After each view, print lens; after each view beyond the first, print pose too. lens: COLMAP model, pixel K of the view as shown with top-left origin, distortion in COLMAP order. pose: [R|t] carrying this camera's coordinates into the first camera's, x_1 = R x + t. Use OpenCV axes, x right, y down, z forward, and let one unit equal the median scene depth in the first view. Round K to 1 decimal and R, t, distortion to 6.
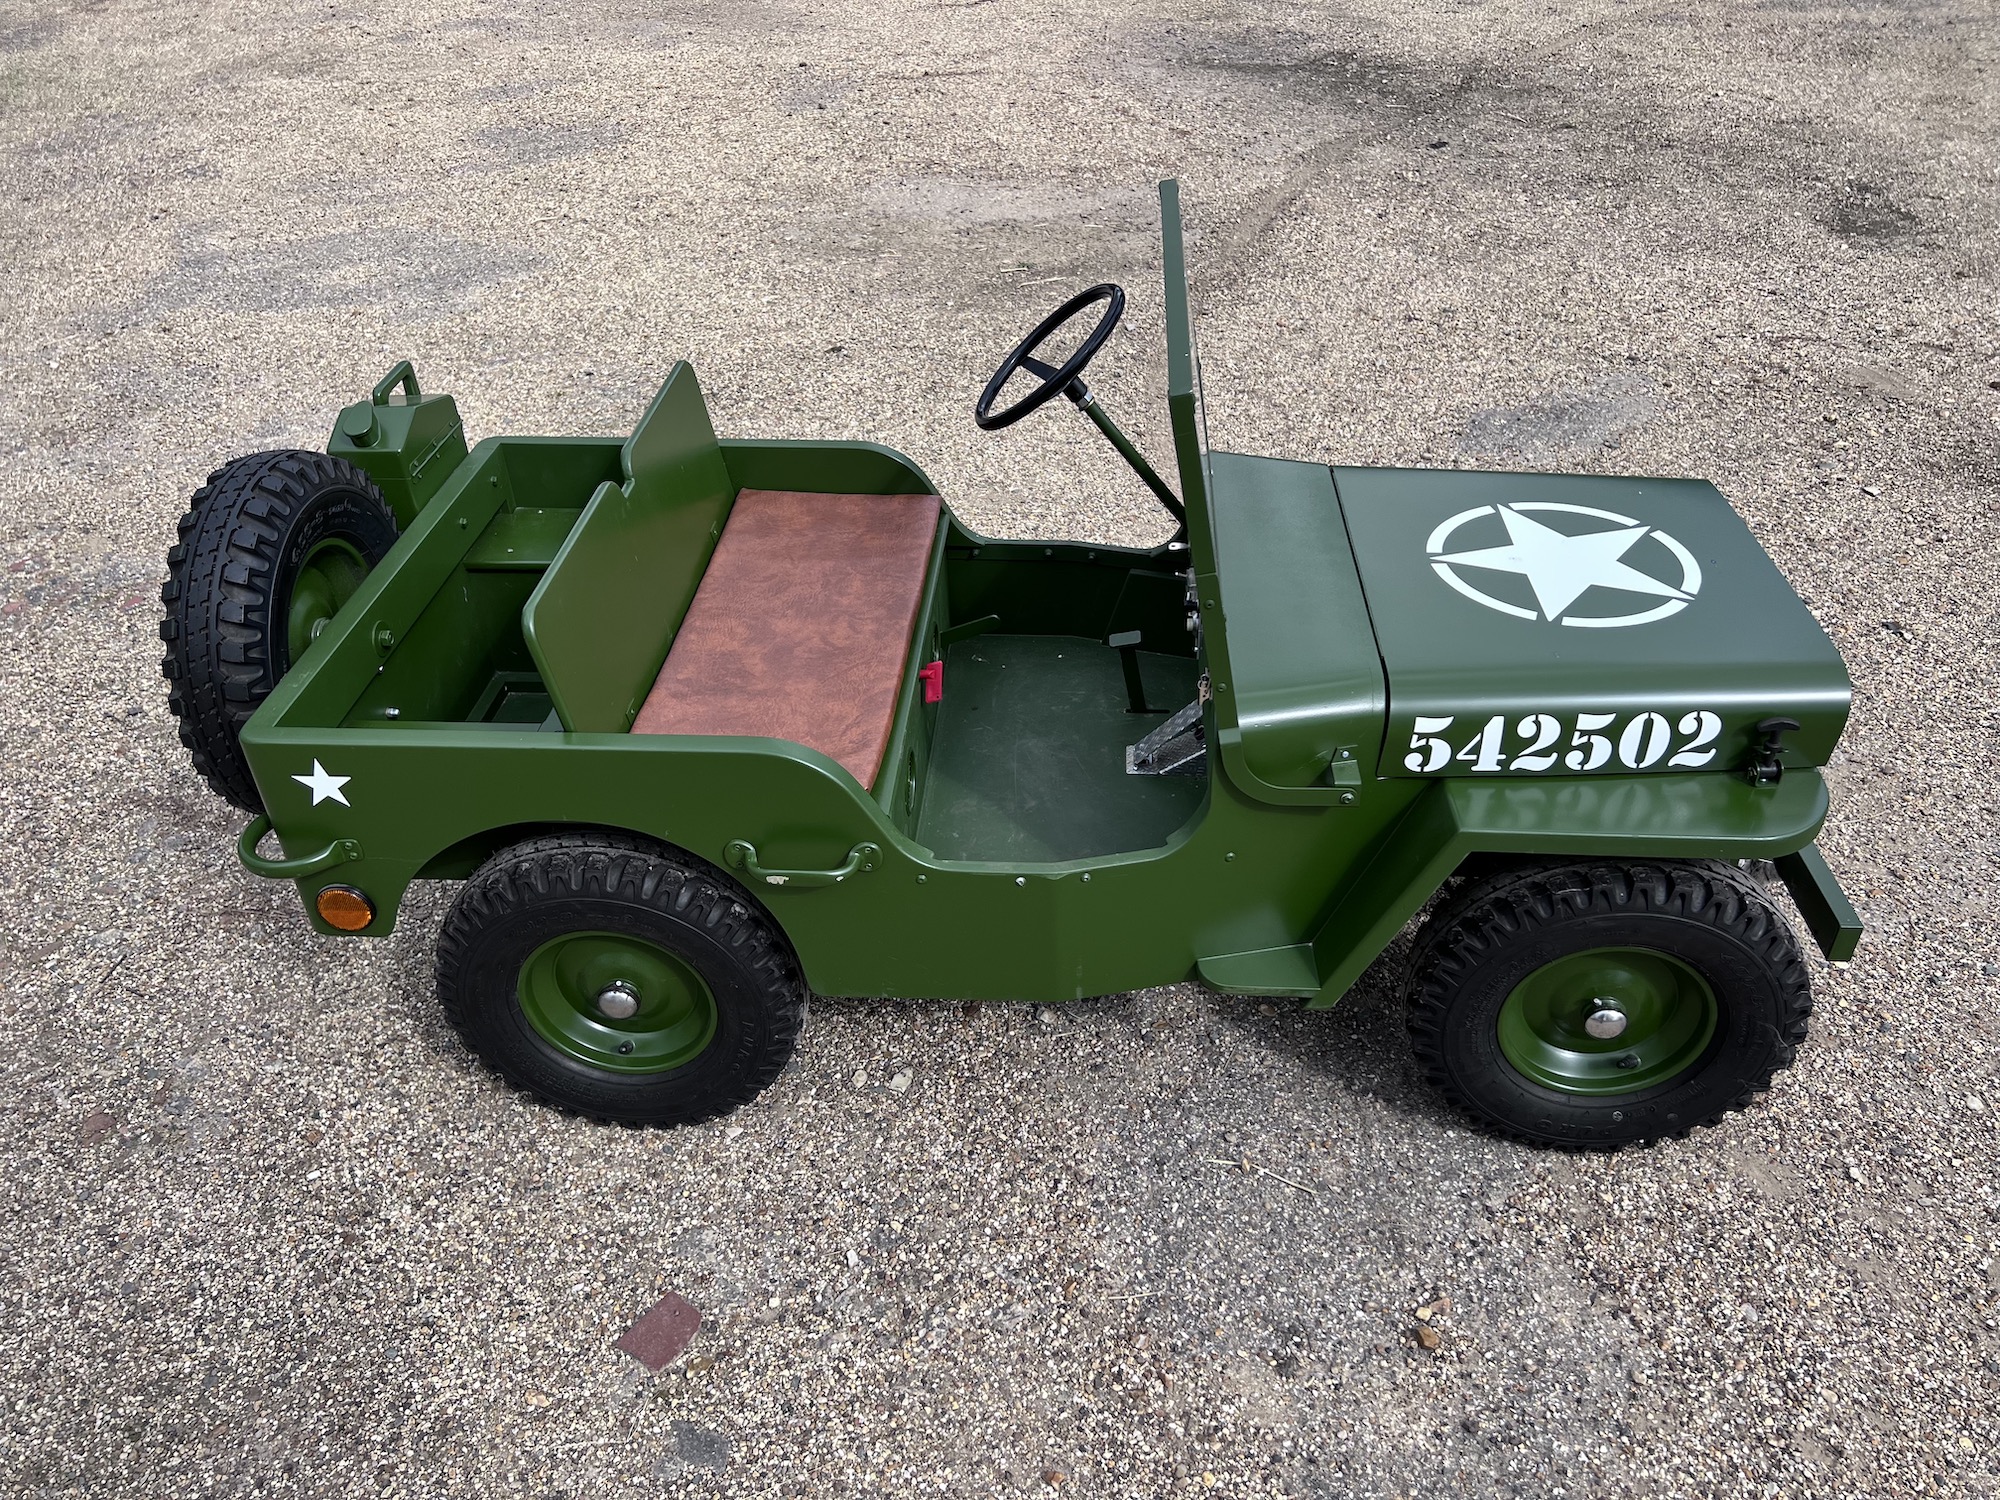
lens RADIAL K [[1513.2, 0, 1000.0], [0, 1513.2, 750.0], [0, 0, 1]] dist [0.038156, -0.042625]
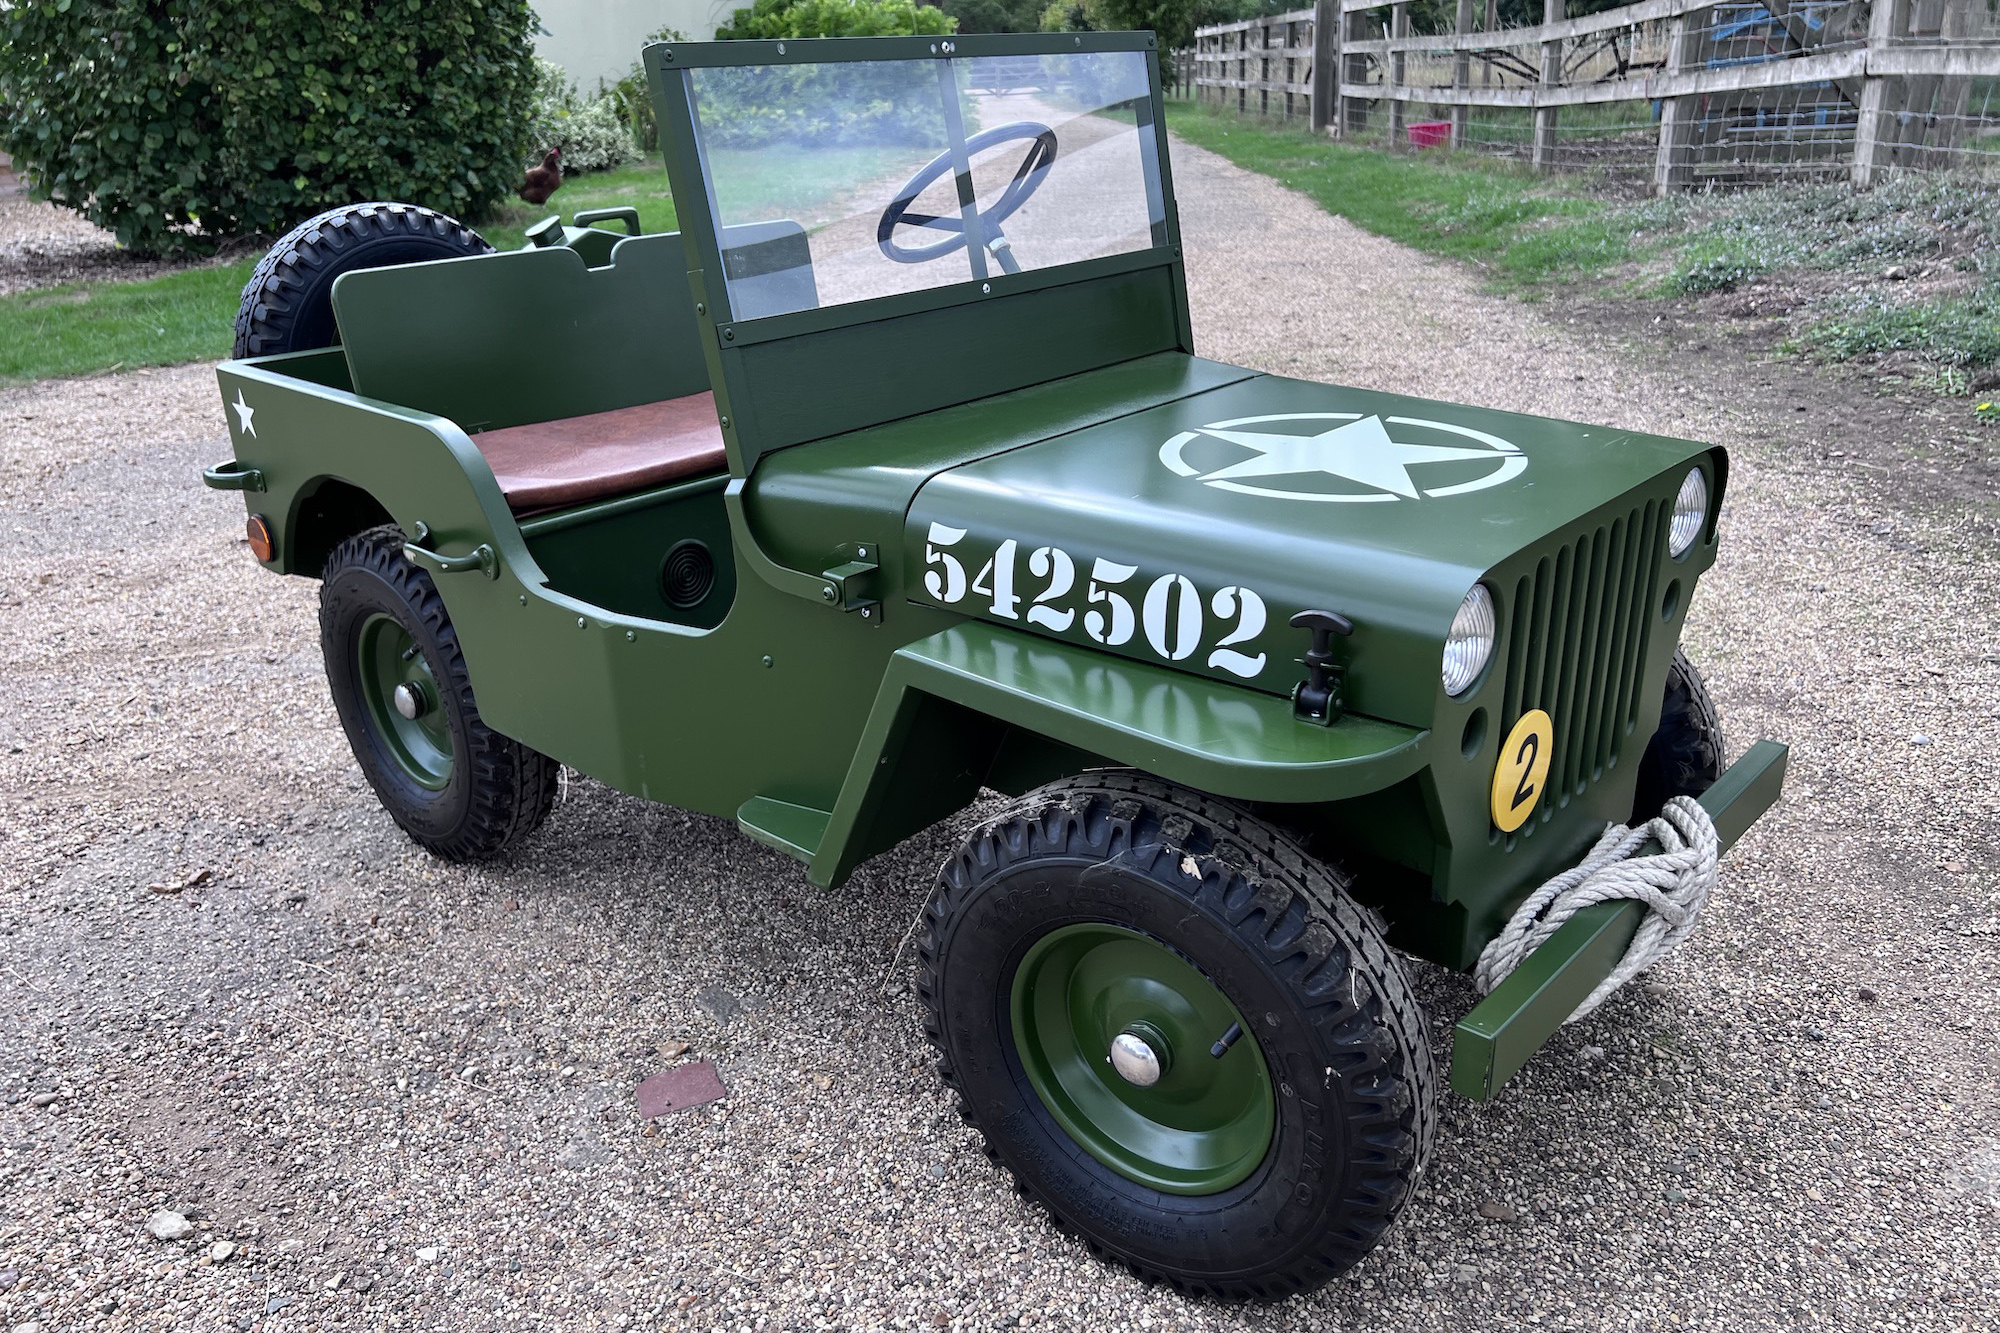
lens RADIAL K [[1532.8, 0, 1000.0], [0, 1532.8, 666.5], [0, 0, 1]] dist [0.010408, 0.001006]
pose [[0.763667, 0.230249, -0.603157, 0.797560], [-0.358156, 0.928392, -0.099063, 0.115652], [0.537157, 0.291675, 0.791447, 0.391243]]
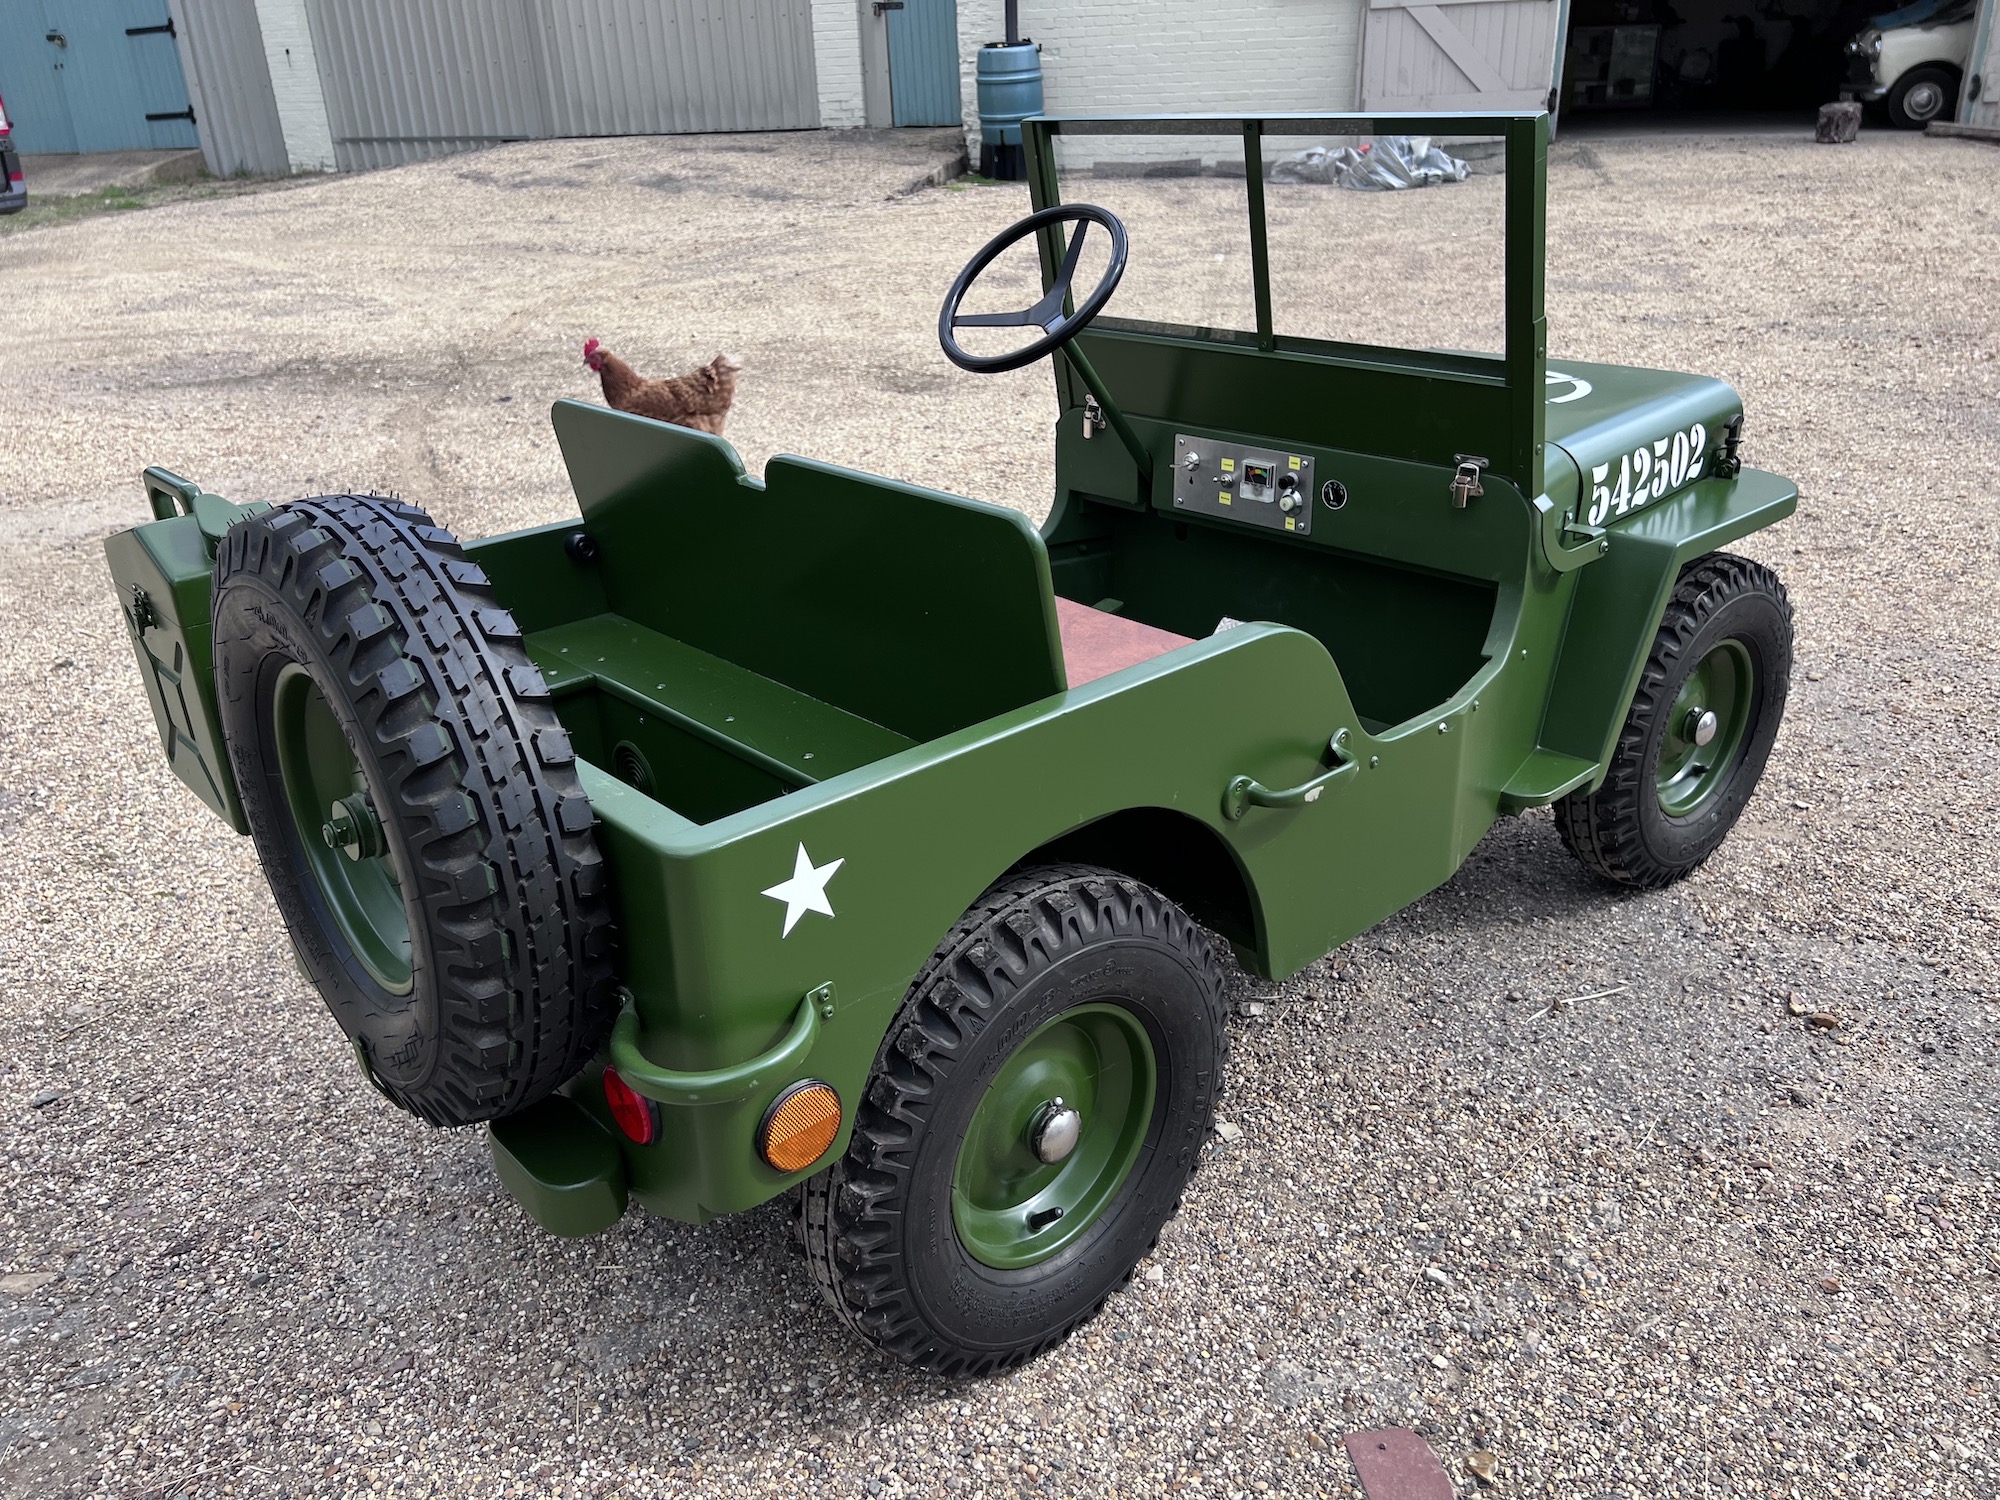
lens RADIAL K [[1502.5, 0, 991.6], [0, 1502.5, 777.5], [0, 0, 1]] dist [0.033822, -0.034620]
pose [[0.701383, -0.299702, 0.646715, -0.754125], [0.427784, 0.902730, -0.045600, 0.041216], [-0.570143, 0.308637, 0.761367, 0.495242]]
